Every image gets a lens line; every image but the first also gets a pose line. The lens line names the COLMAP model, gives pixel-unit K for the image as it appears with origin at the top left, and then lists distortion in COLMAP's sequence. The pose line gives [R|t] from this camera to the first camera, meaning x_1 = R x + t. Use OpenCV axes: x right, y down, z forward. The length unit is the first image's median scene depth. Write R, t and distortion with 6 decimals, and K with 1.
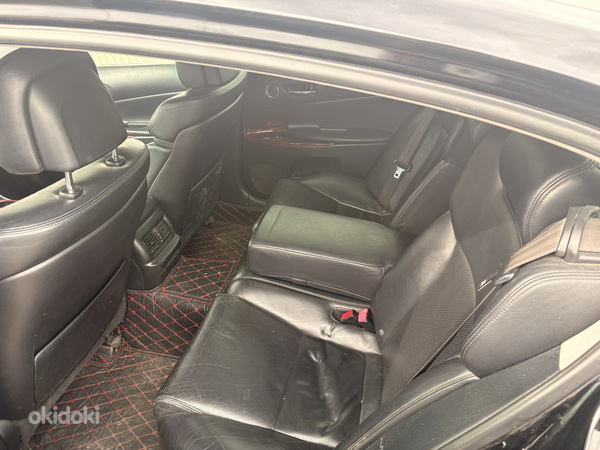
lens RADIAL K [[451.5, 0, 302.6], [0, 451.5, 223.0], [0, 0, 1]] dist [0.042197, -0.041564]
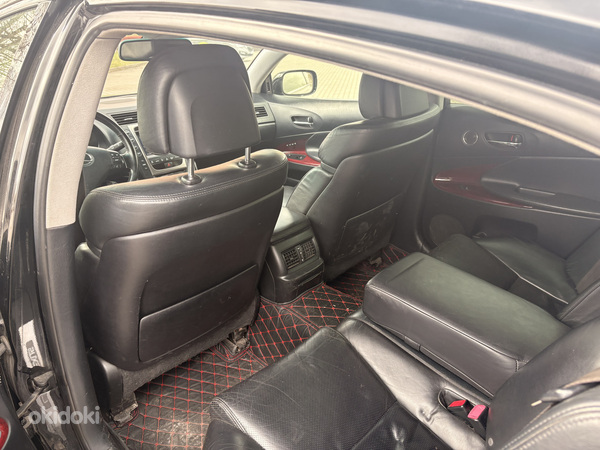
lens RADIAL K [[451.5, 0, 299.7], [0, 451.5, 229.9], [0, 0, 1]] dist [0.042197, -0.041564]
pose [[0.845795, 0.221269, -0.485460, 0.186689], [-0.270309, 0.962229, -0.032371, 0.010190], [0.459961, 0.158604, 0.873659, 0.124557]]
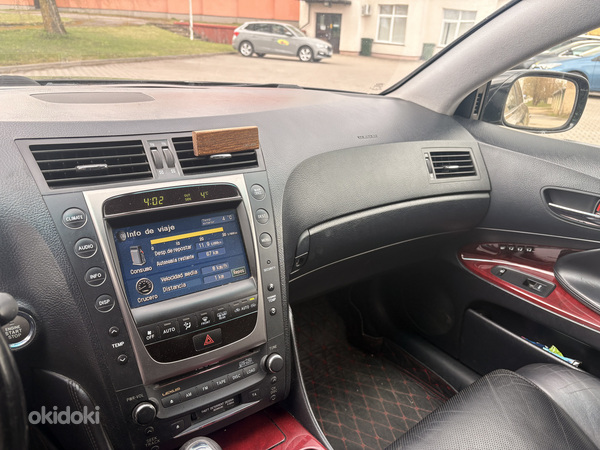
lens RADIAL K [[451.5, 0, 302.3], [0, 451.5, 225.1], [0, 0, 1]] dist [0.042197, -0.041564]
pose [[0.759416, 0.331181, -0.560005, -0.694765], [-0.414206, 0.909877, -0.023609, -0.255397], [0.501717, 0.249887, 0.828152, 0.874557]]
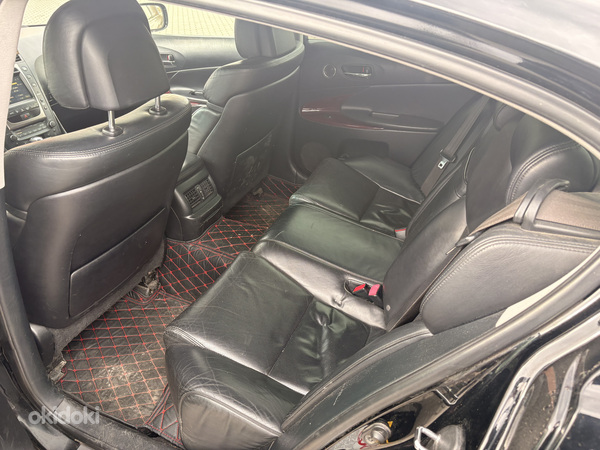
lens RADIAL K [[451.5, 0, 305.5], [0, 451.5, 225.1], [0, 0, 1]] dist [0.042197, -0.041564]
pose [[0.981073, 0.131757, -0.141902, 0.106226], [-0.129125, 0.991243, 0.027637, 0.049174], [0.144300, -0.008791, 0.989495, -0.037216]]
